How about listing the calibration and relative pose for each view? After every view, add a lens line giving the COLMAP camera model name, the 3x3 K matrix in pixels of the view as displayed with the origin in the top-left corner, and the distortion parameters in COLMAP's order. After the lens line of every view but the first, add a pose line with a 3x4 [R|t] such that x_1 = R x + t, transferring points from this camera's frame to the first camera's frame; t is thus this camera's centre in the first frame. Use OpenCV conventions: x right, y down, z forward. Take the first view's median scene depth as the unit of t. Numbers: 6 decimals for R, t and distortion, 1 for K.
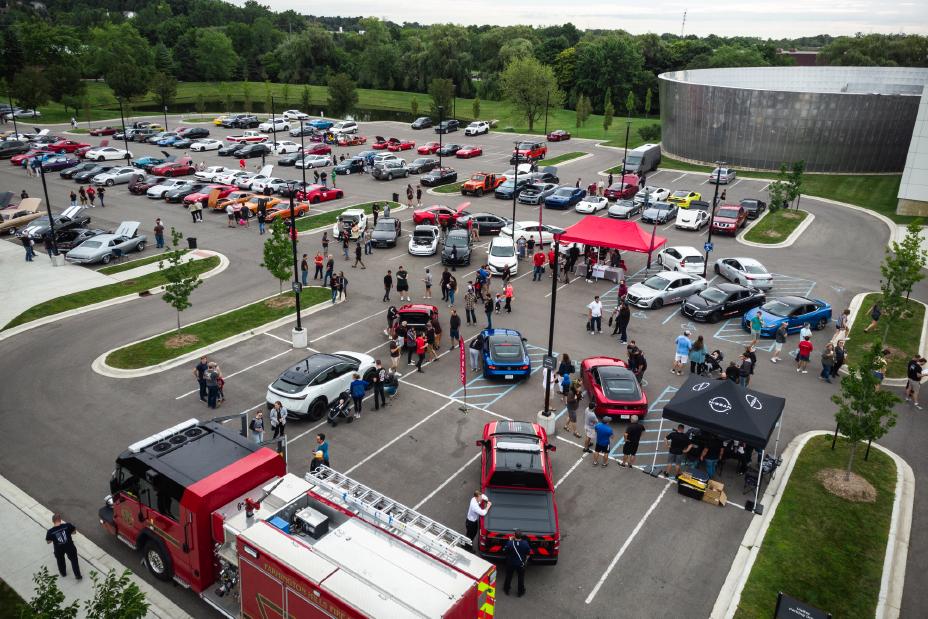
lens RADIAL K [[680.3, 0, 461.4], [0, 680.3, 277.8], [0, 0, 1]] dist [0.026538, 0.011764]
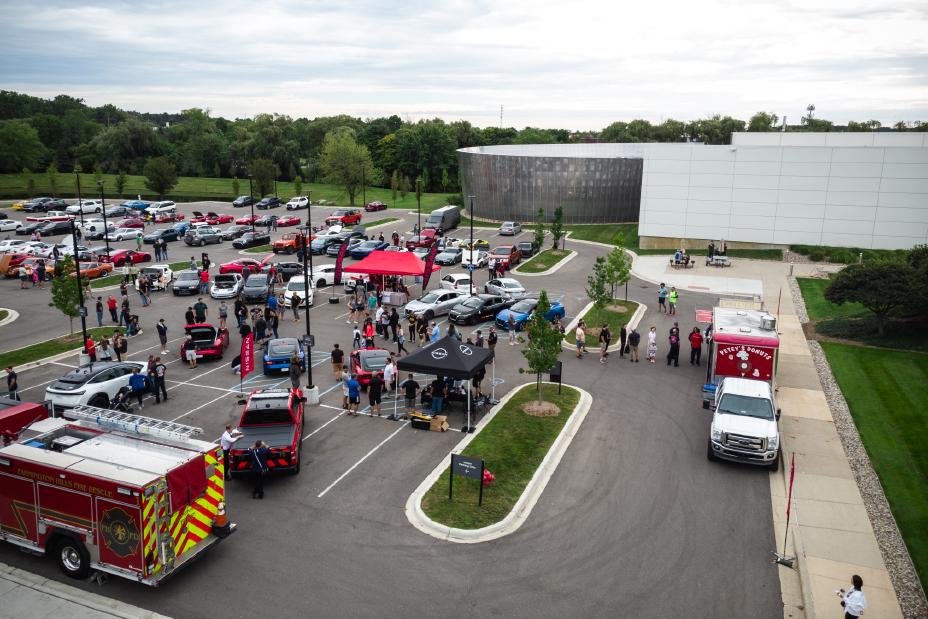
lens RADIAL K [[680.3, 0, 461.4], [0, 680.3, 277.8], [0, 0, 1]] dist [0.026538, 0.011764]
pose [[0.973697, -0.058585, 0.220186, 0.042205], [0.086504, 0.989074, -0.119370, 0.057021], [-0.210787, 0.135277, 0.968127, -0.072255]]
